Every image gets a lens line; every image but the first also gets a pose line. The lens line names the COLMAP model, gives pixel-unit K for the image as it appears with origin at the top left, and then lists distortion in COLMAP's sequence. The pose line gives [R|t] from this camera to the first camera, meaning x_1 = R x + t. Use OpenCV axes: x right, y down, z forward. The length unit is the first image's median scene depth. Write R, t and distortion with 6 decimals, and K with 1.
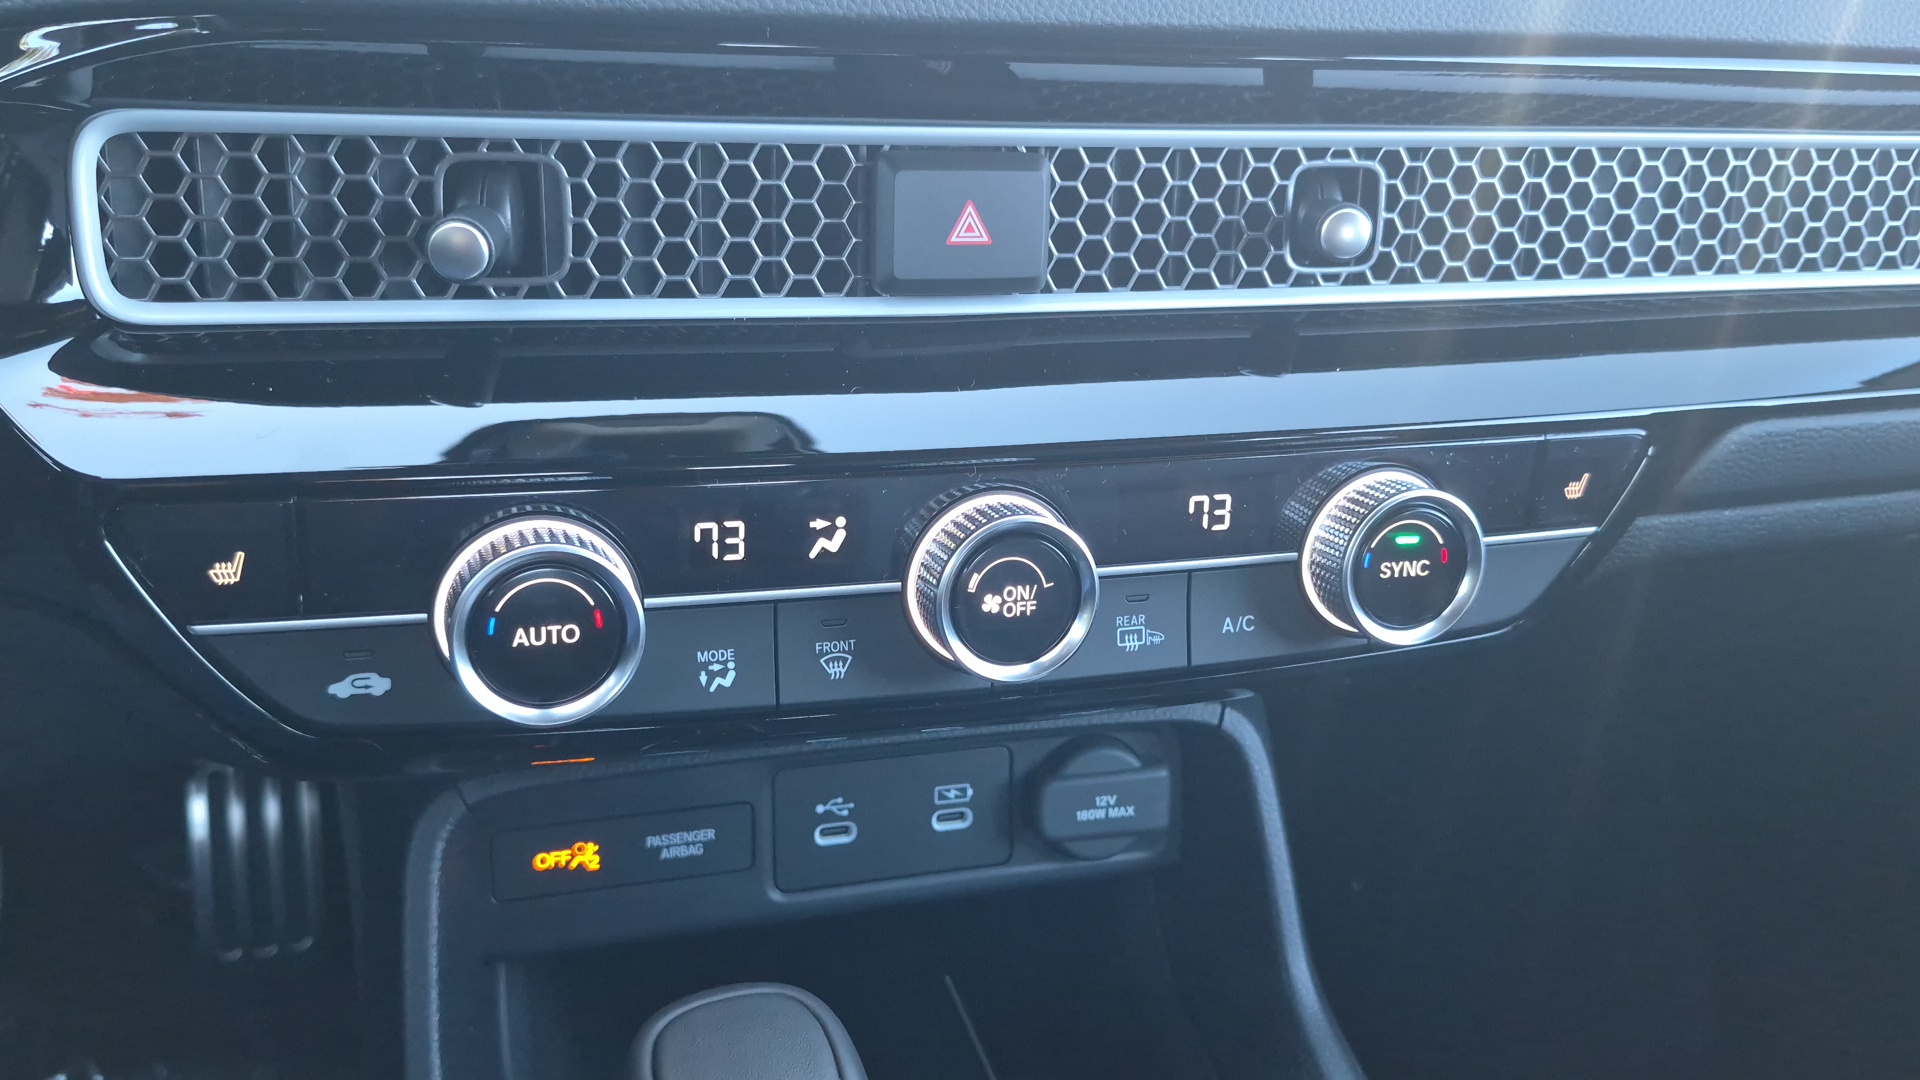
lens RADIAL K [[1816.4, 0, 962.4], [0, 1816.4, 546.4], [0, 0, 1]] dist [0.064404, 0.000000]
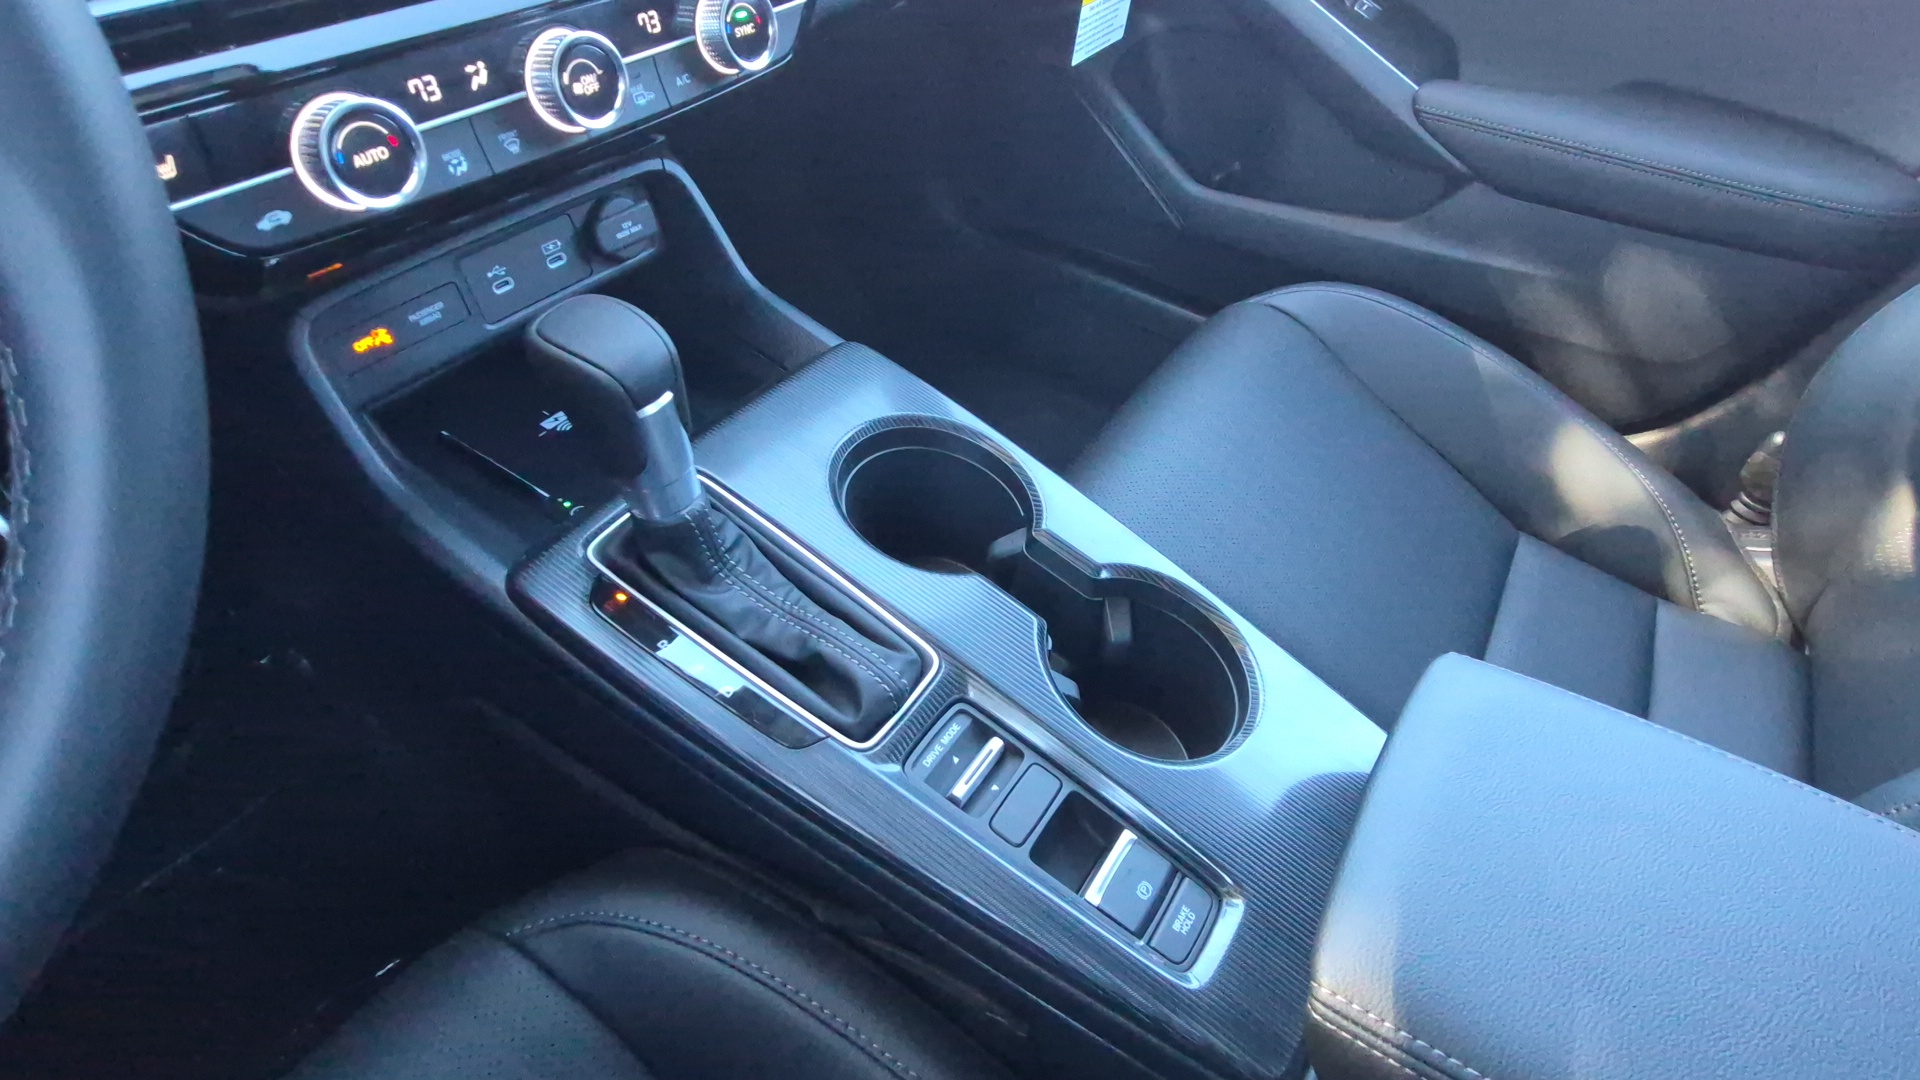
lens RADIAL K [[1002.4, 0, 972.0], [0, 1002.4, 525.5], [0, 0, 1]] dist [-0.003420, -0.003807]
pose [[0.789158, -0.451893, 0.415958, -0.297639], [0.284050, 0.868996, 0.405169, 0.119475], [-0.544559, -0.201589, 0.814136, -0.196454]]
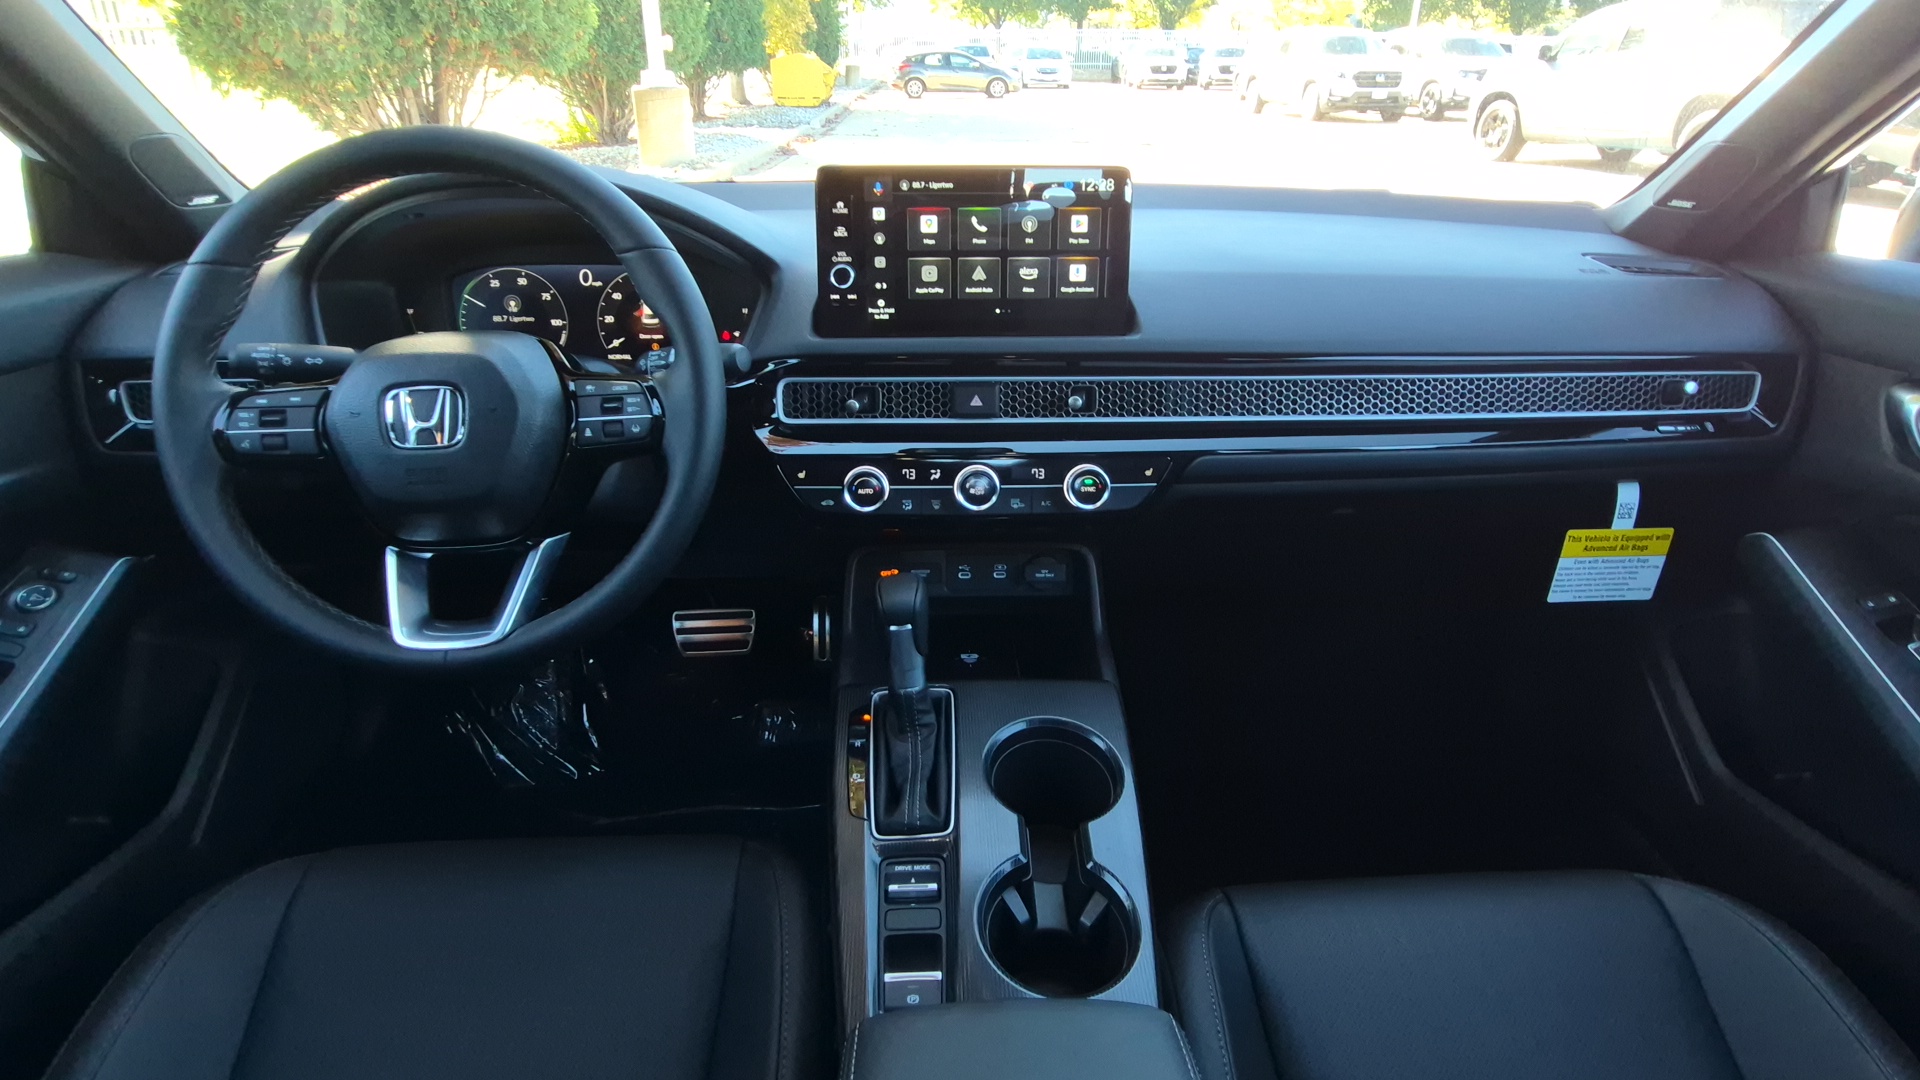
lens RADIAL K [[1002.4, 0, 970.6], [0, 1002.4, 526.4], [0, 0, 1]] dist [-0.003420, -0.003807]
pose [[0.958872, 0.023885, -0.282833, 0.628130], [-0.046502, 0.996209, -0.073523, 0.266414], [0.280005, 0.083652, 0.956347, -1.112019]]
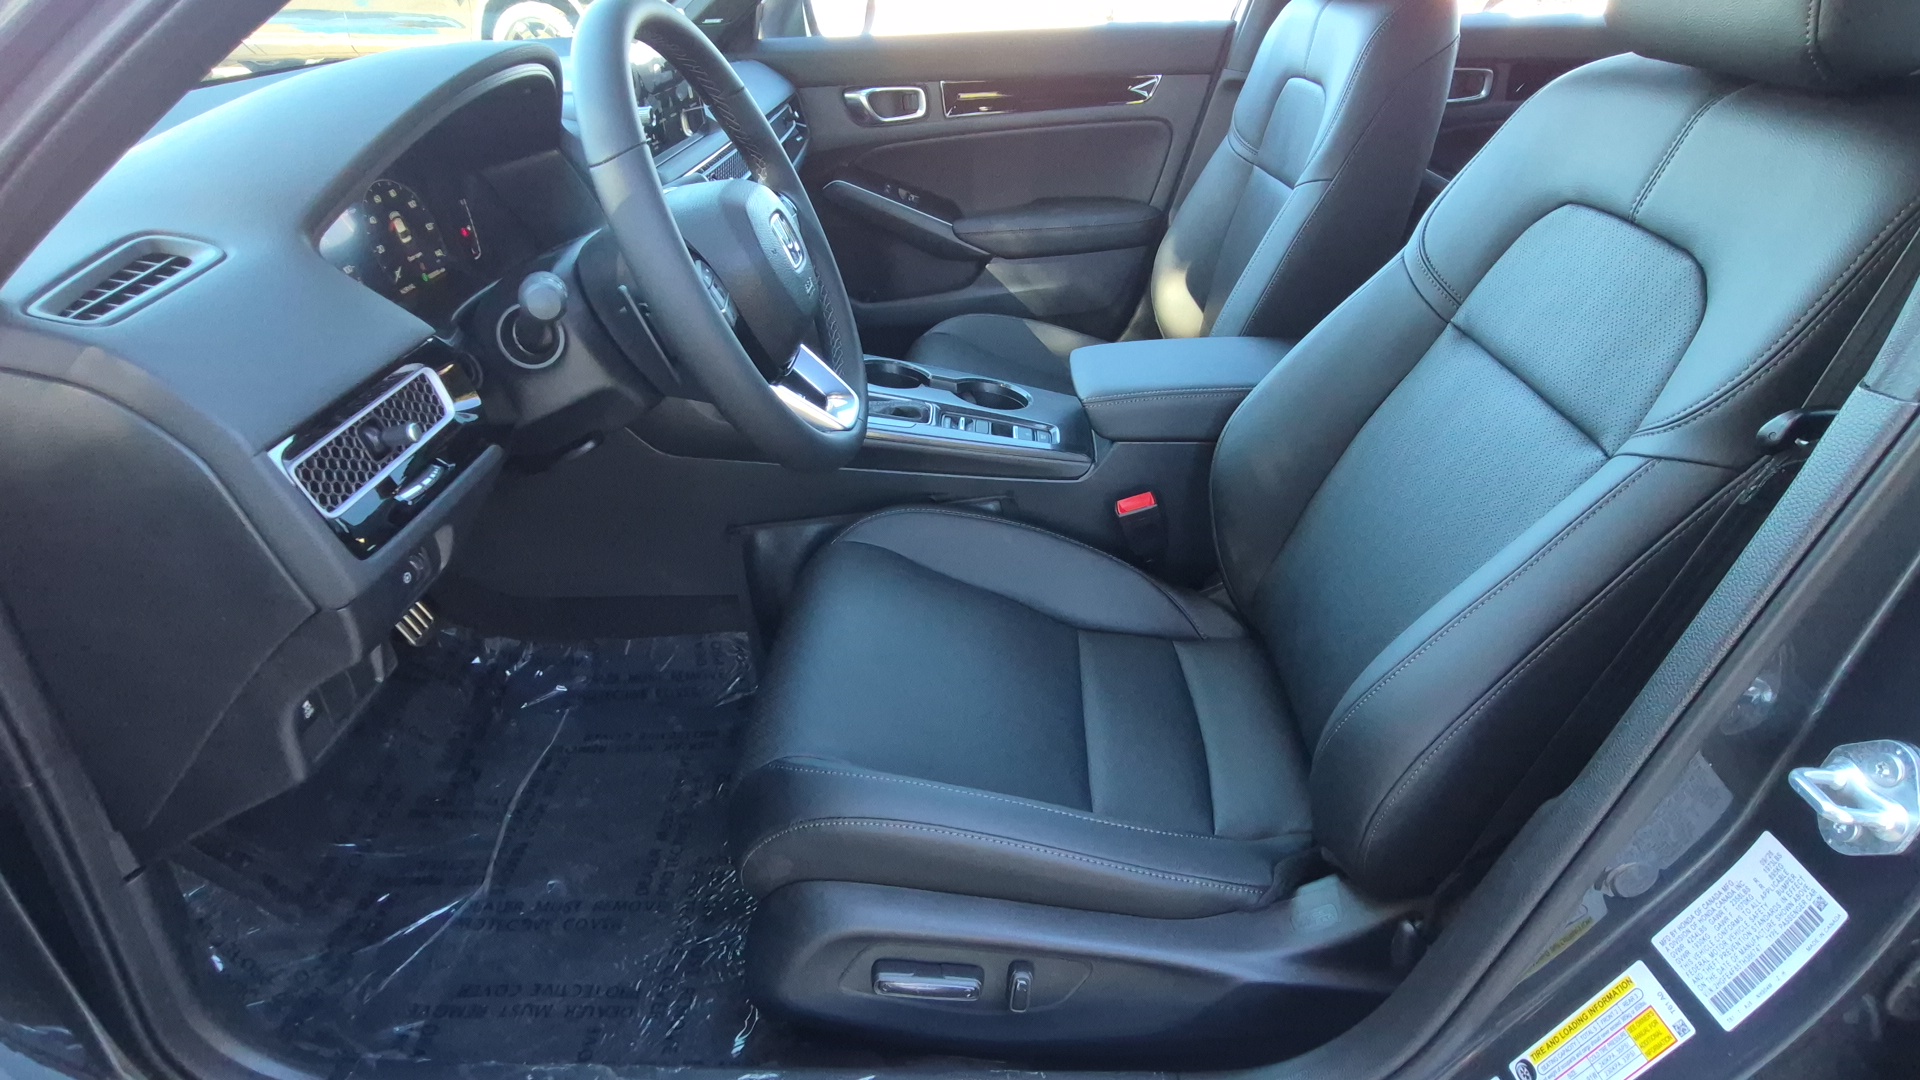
lens RADIAL K [[1002.4, 0, 963.4], [0, 1002.4, 550.0], [0, 0, 1]] dist [-0.003420, -0.003807]
pose [[0.345256, -0.570061, 0.745539, -2.574214], [0.485099, 0.788437, 0.378214, -0.100256], [-0.803416, 0.231080, 0.548749, -1.033497]]
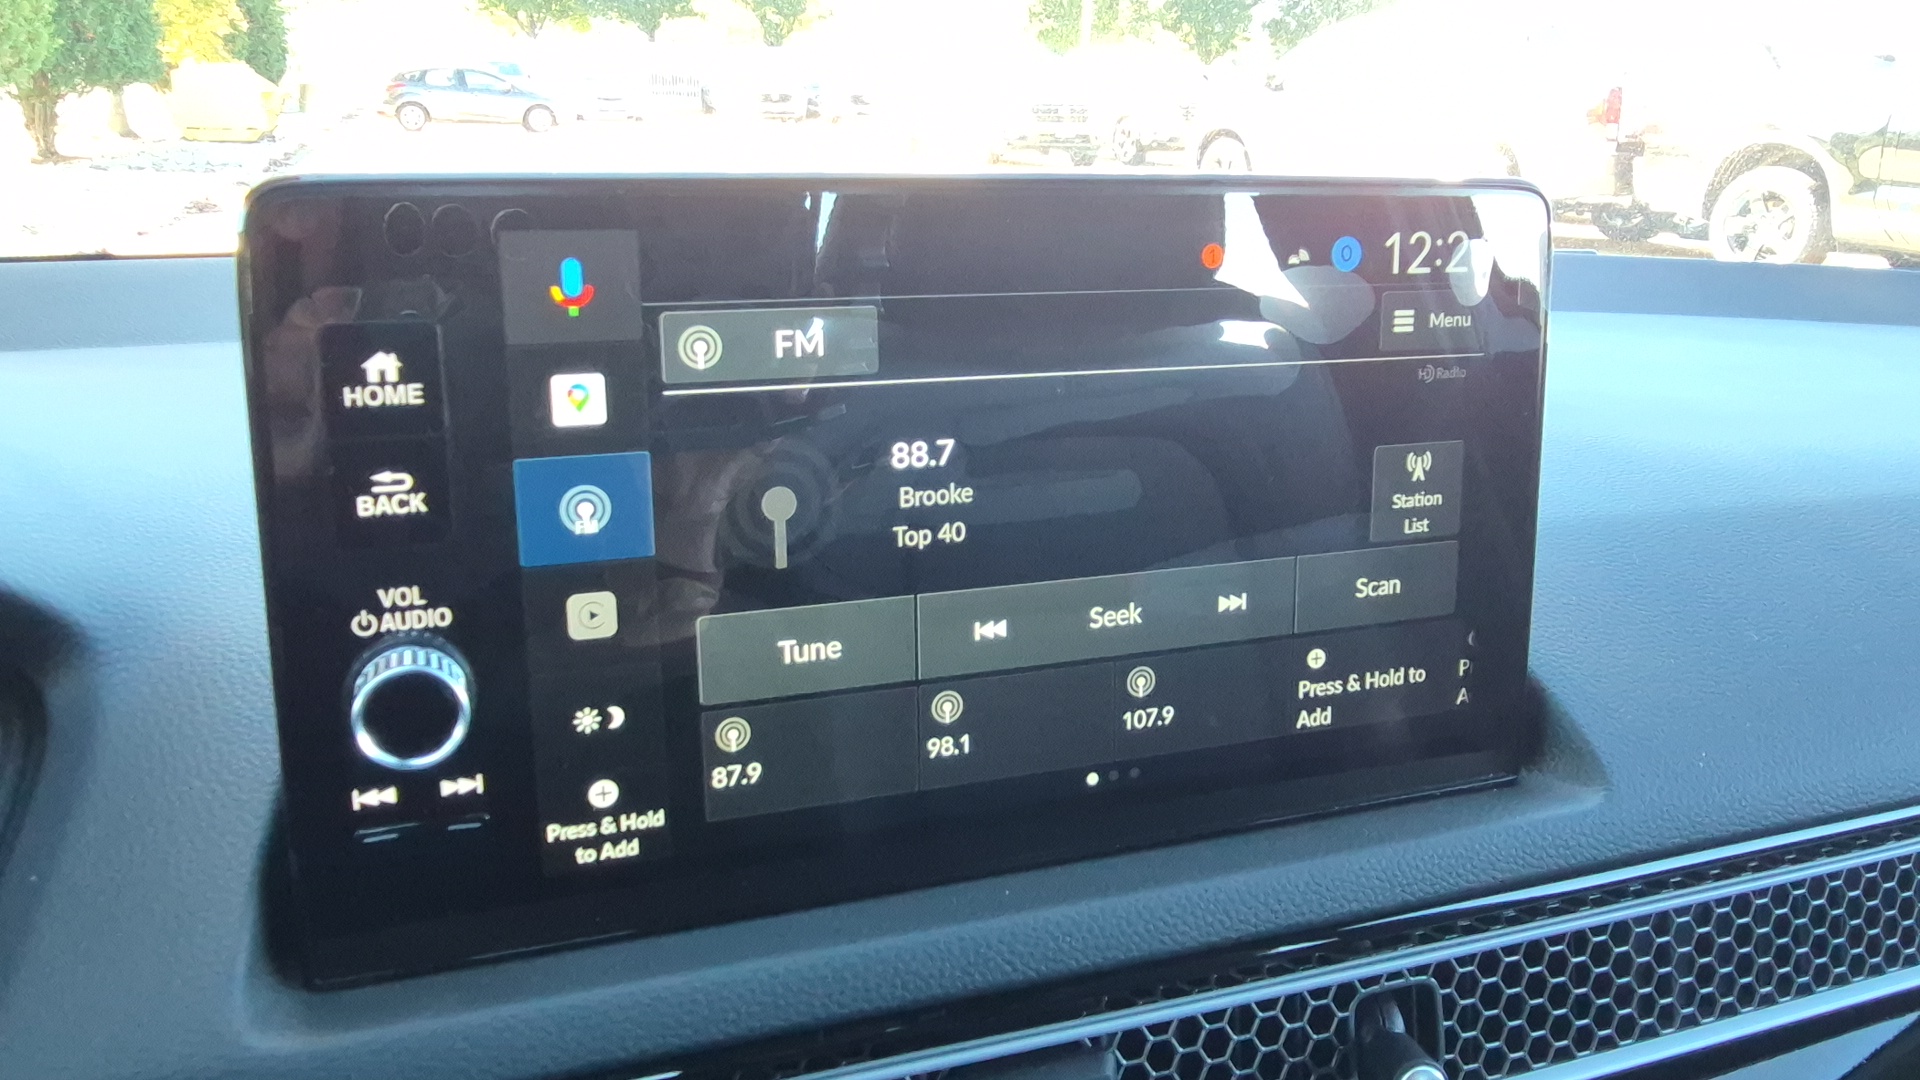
lens RADIAL K [[1460.0, 0, 965.5], [0, 1460.0, 536.3], [0, 0, 1]] dist [0.001173, -0.001582]
pose [[0.996437, -0.084290, 0.002865, -0.009370], [0.083119, 0.975701, -0.202727, -0.334613], [0.014292, 0.202243, 0.979231, 0.183840]]
